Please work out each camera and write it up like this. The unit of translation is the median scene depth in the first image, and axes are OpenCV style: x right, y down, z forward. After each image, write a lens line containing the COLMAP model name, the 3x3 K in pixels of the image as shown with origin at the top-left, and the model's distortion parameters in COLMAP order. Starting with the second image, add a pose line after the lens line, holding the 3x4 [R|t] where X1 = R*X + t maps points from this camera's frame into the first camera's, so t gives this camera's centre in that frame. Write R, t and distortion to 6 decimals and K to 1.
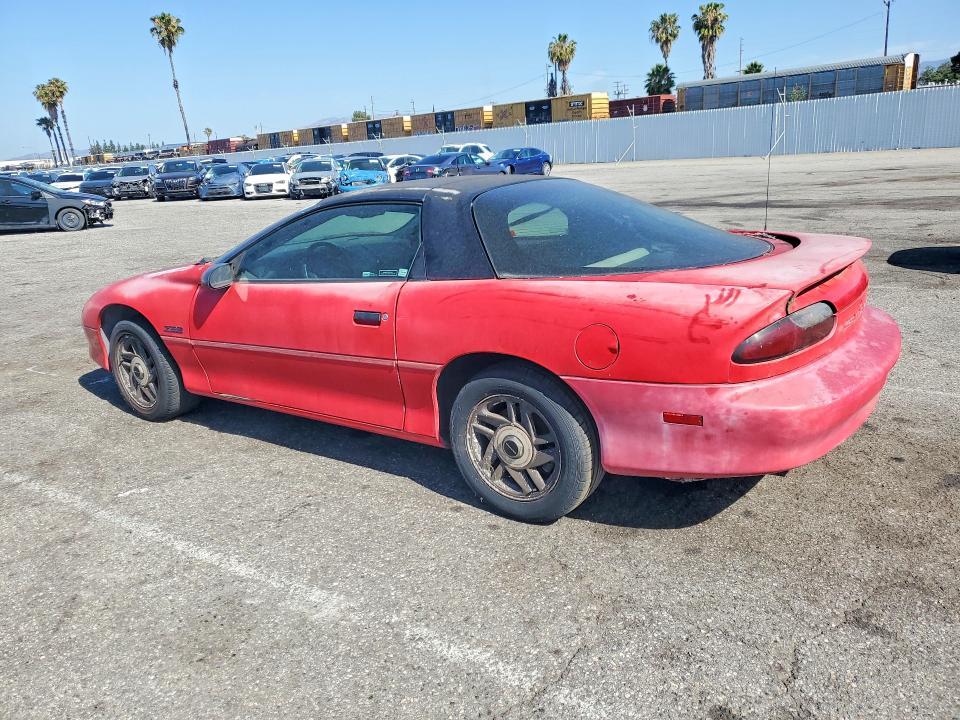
lens RADIAL K [[765.2, 0, 478.2], [0, 765.2, 357.7], [0, 0, 1]] dist [0.007195, 0.009098]
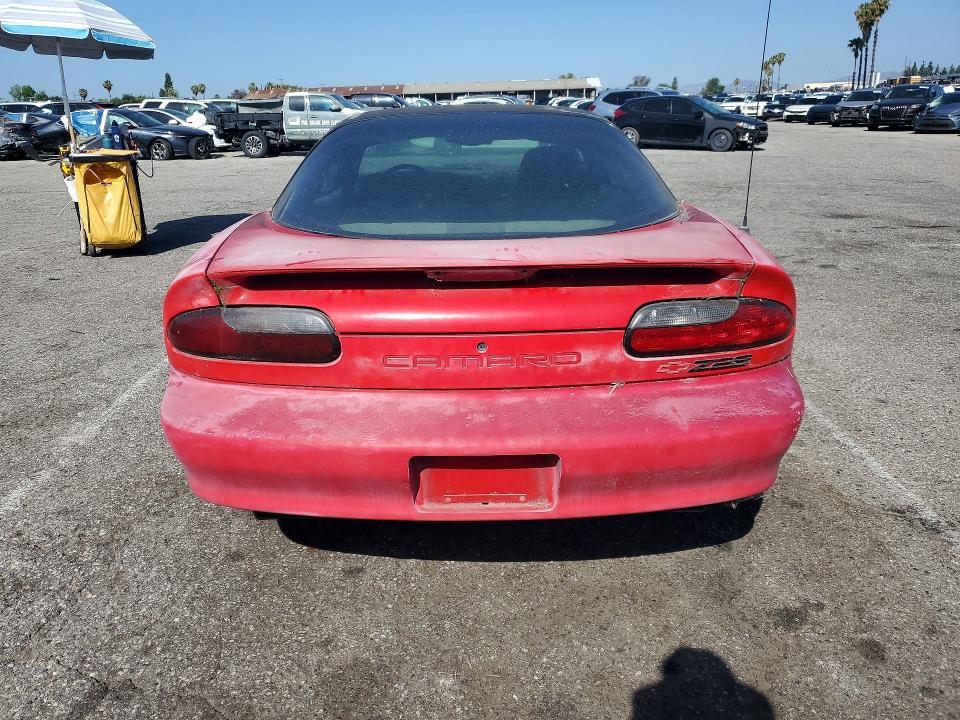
lens RADIAL K [[765.2, 0, 476.4], [0, 765.2, 365.9], [0, 0, 1]] dist [0.007195, 0.009098]
pose [[0.559156, 0.310163, -0.768858, 0.119394], [-0.231354, 0.948918, 0.214547, -0.022871], [0.796128, 0.057914, 0.602351, 0.079689]]
